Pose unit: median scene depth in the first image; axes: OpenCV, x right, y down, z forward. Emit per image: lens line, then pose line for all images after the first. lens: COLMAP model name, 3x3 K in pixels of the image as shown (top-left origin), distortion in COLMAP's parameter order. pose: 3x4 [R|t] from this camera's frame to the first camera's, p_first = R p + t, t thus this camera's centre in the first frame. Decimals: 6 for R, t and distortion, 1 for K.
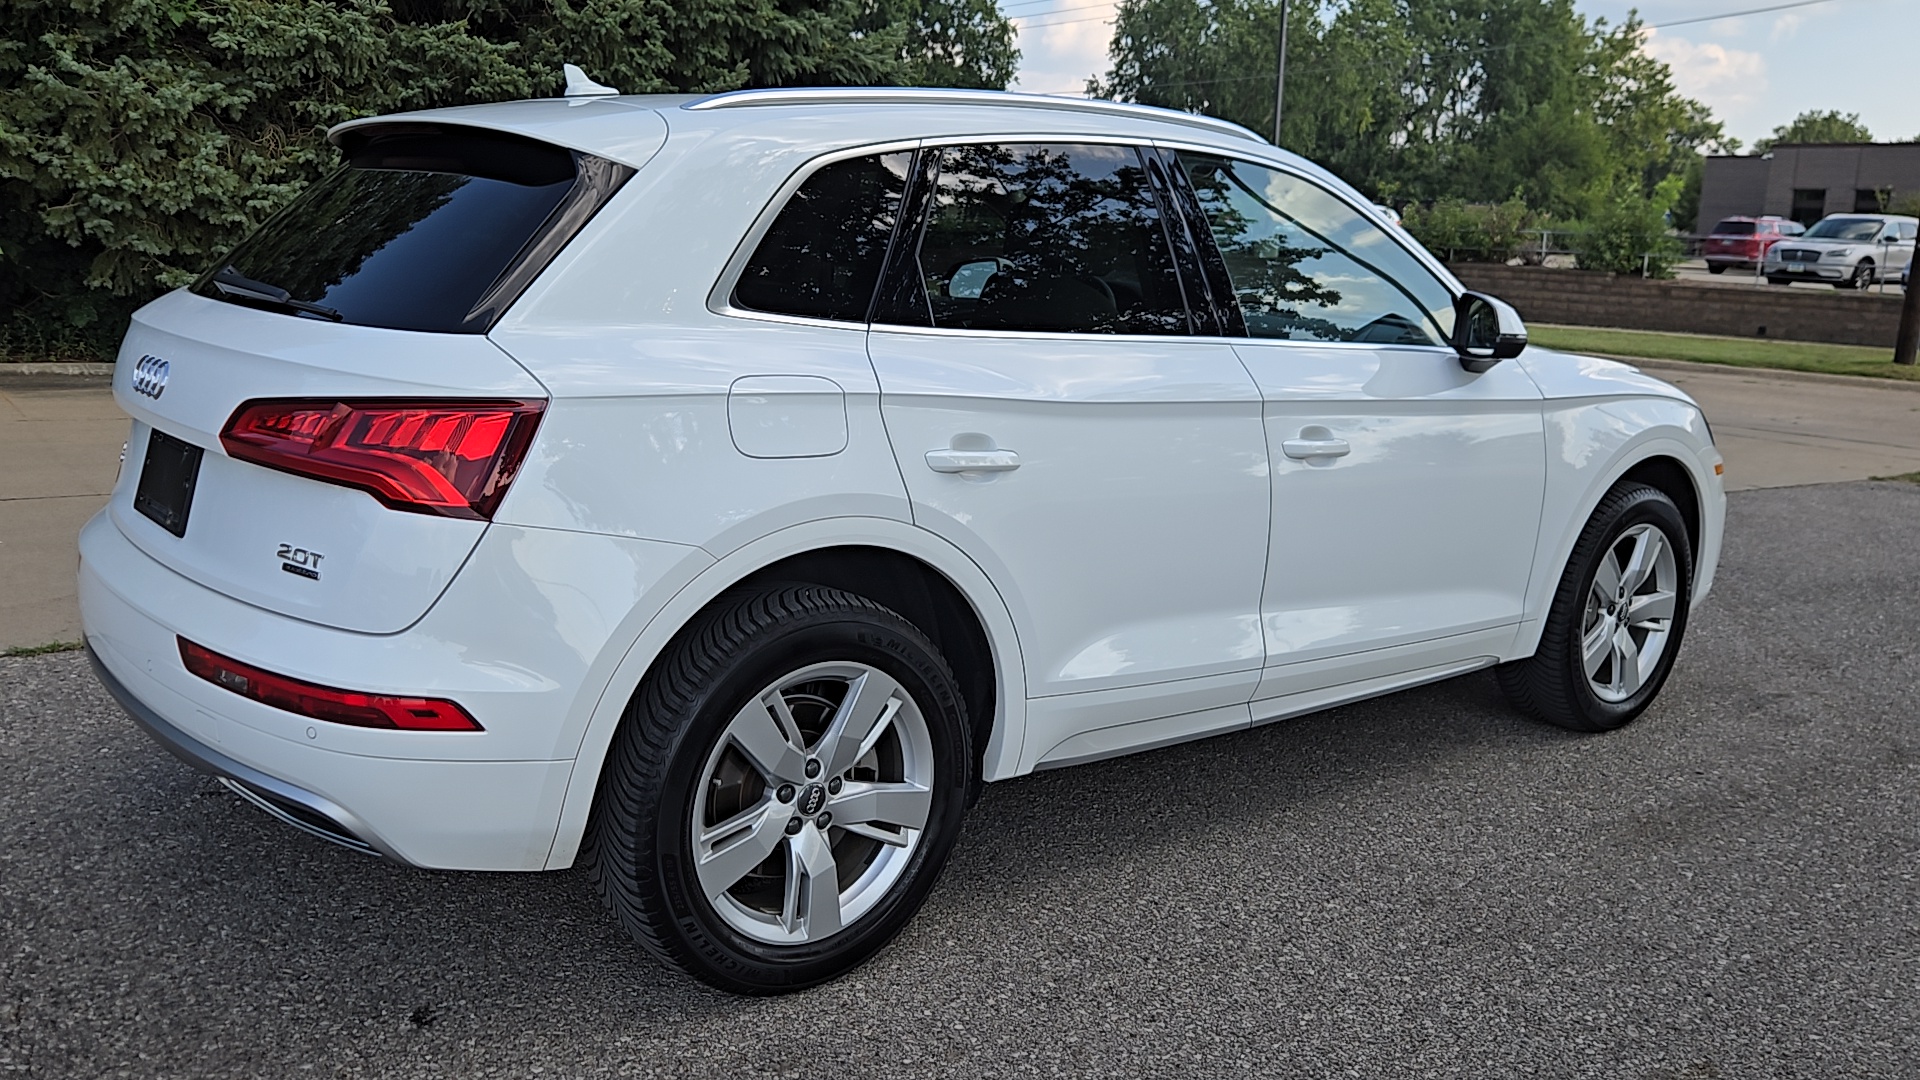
lens RADIAL K [[1618.4, 0, 960.0], [0, 1618.4, 540.0], [0, 0, 1]] dist [0.006712, -0.004415]
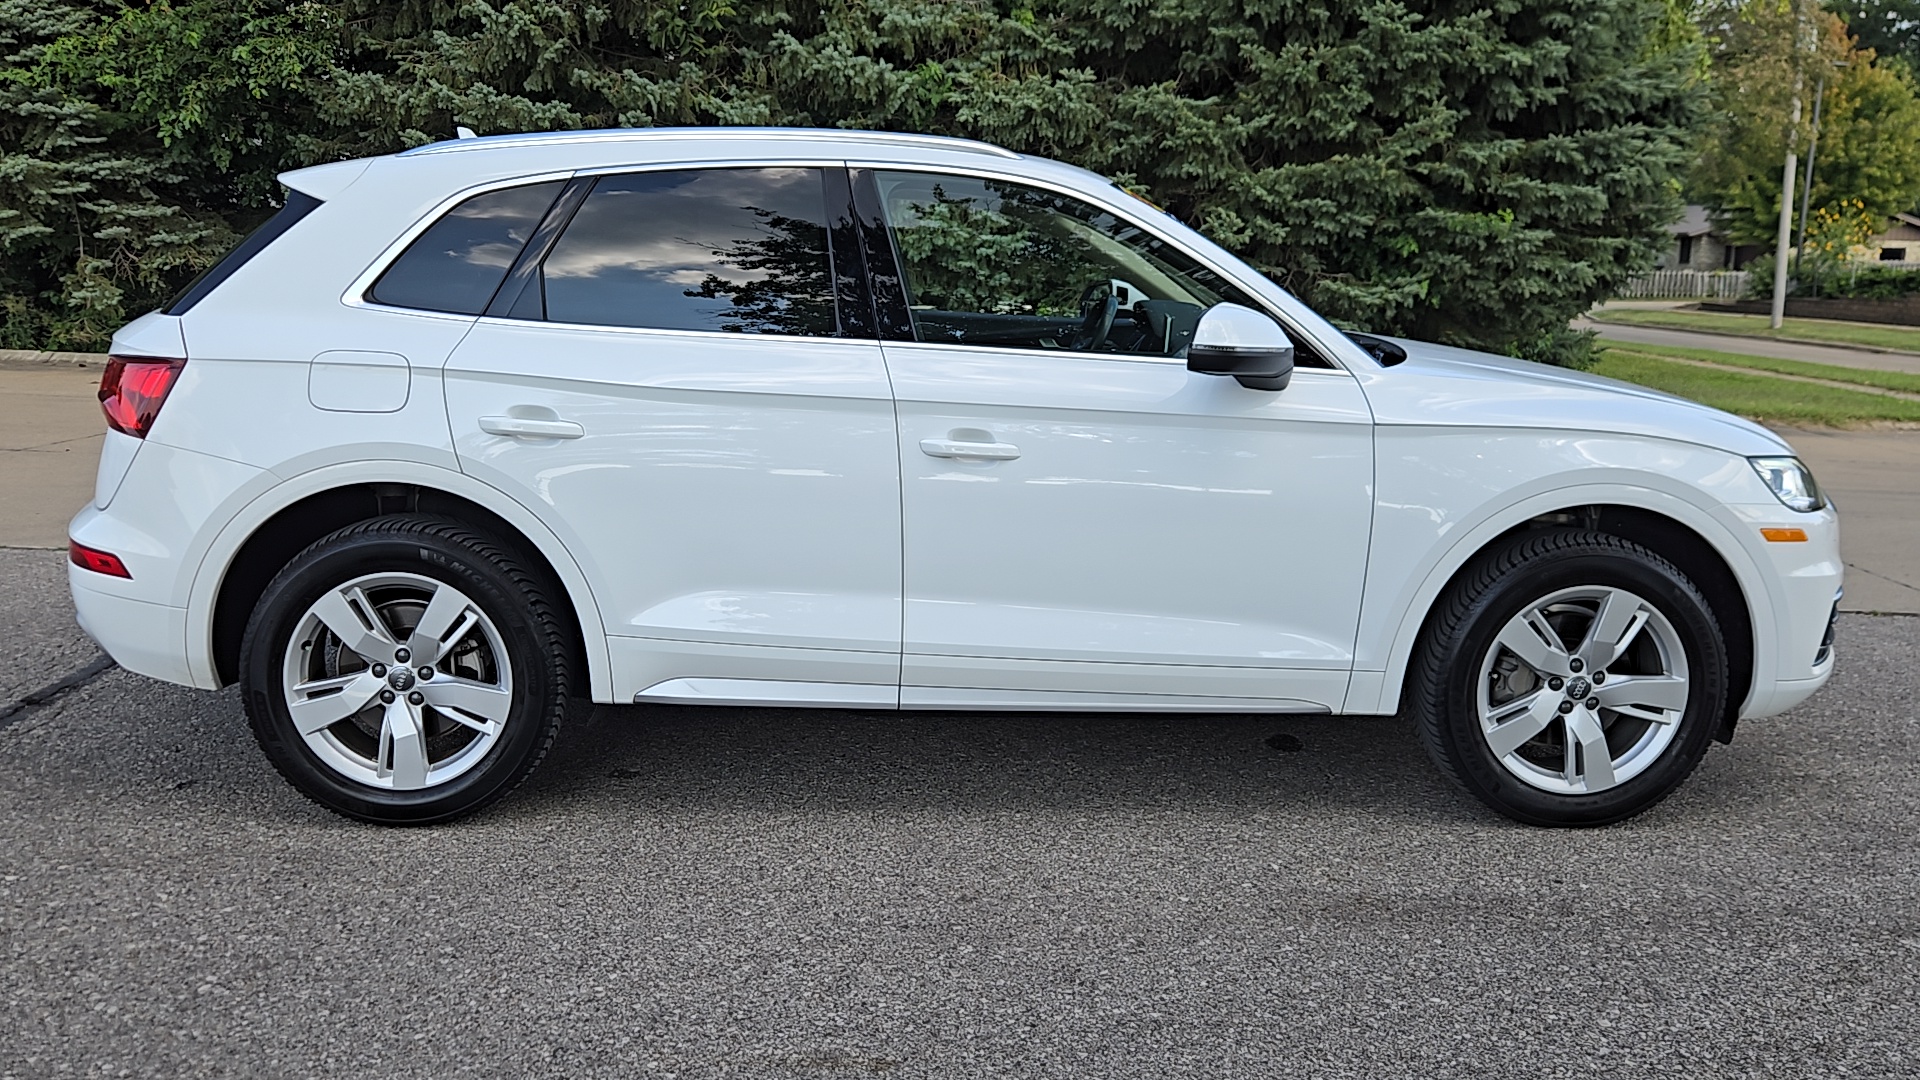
lens RADIAL K [[1629.3, 0, 960.0], [0, 1629.3, 540.0], [0, 0, 1]] dist [0.033807, -0.085698]
pose [[0.805064, 0.085565, -0.586985, 0.750353], [-0.105054, 0.994466, 0.000879, 0.000487], [0.583812, 0.060958, 0.809597, 0.139841]]
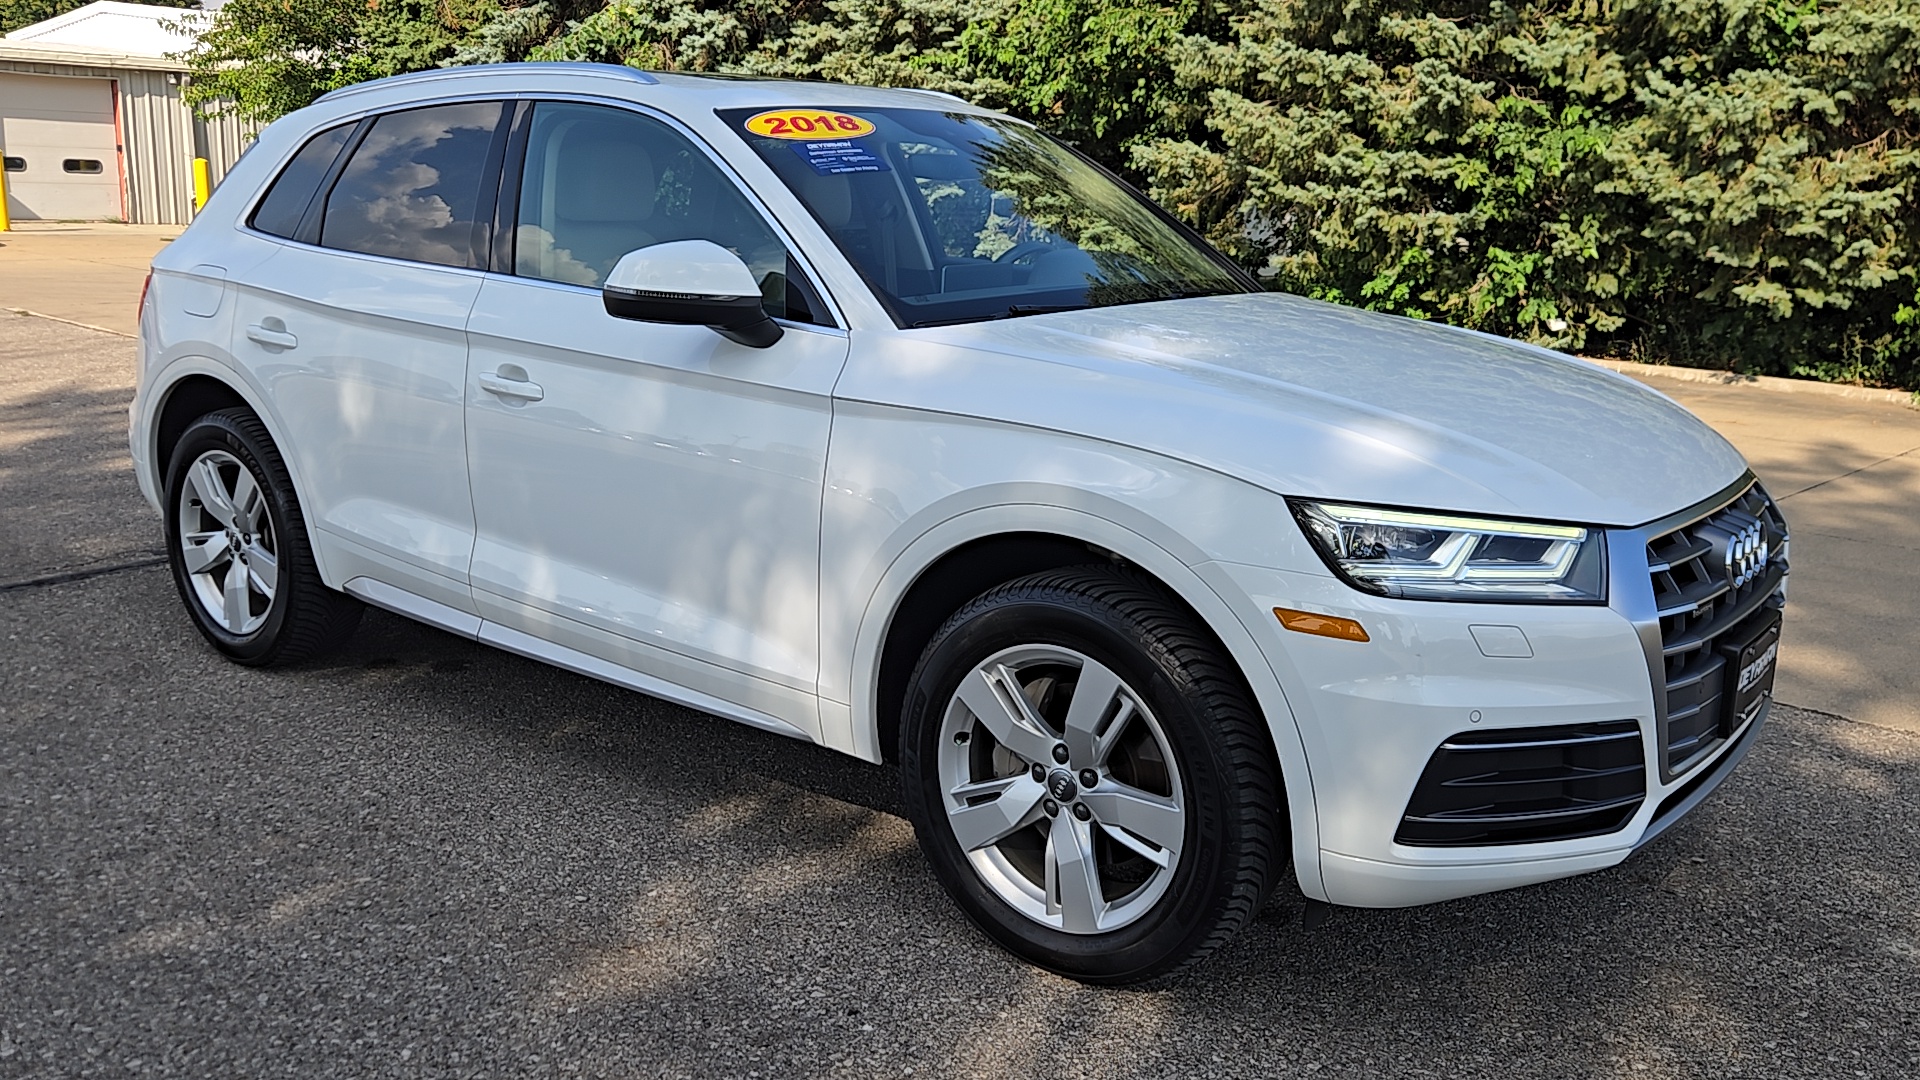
lens RADIAL K [[1618.4, 0, 960.0], [0, 1618.4, 540.0], [0, 0, 1]] dist [0.006712, -0.004415]
pose [[0.203894, 0.176380, -0.962973, 1.140502], [-0.201623, 0.970115, 0.134998, -0.142218], [0.958006, 0.166632, 0.233363, 0.949493]]
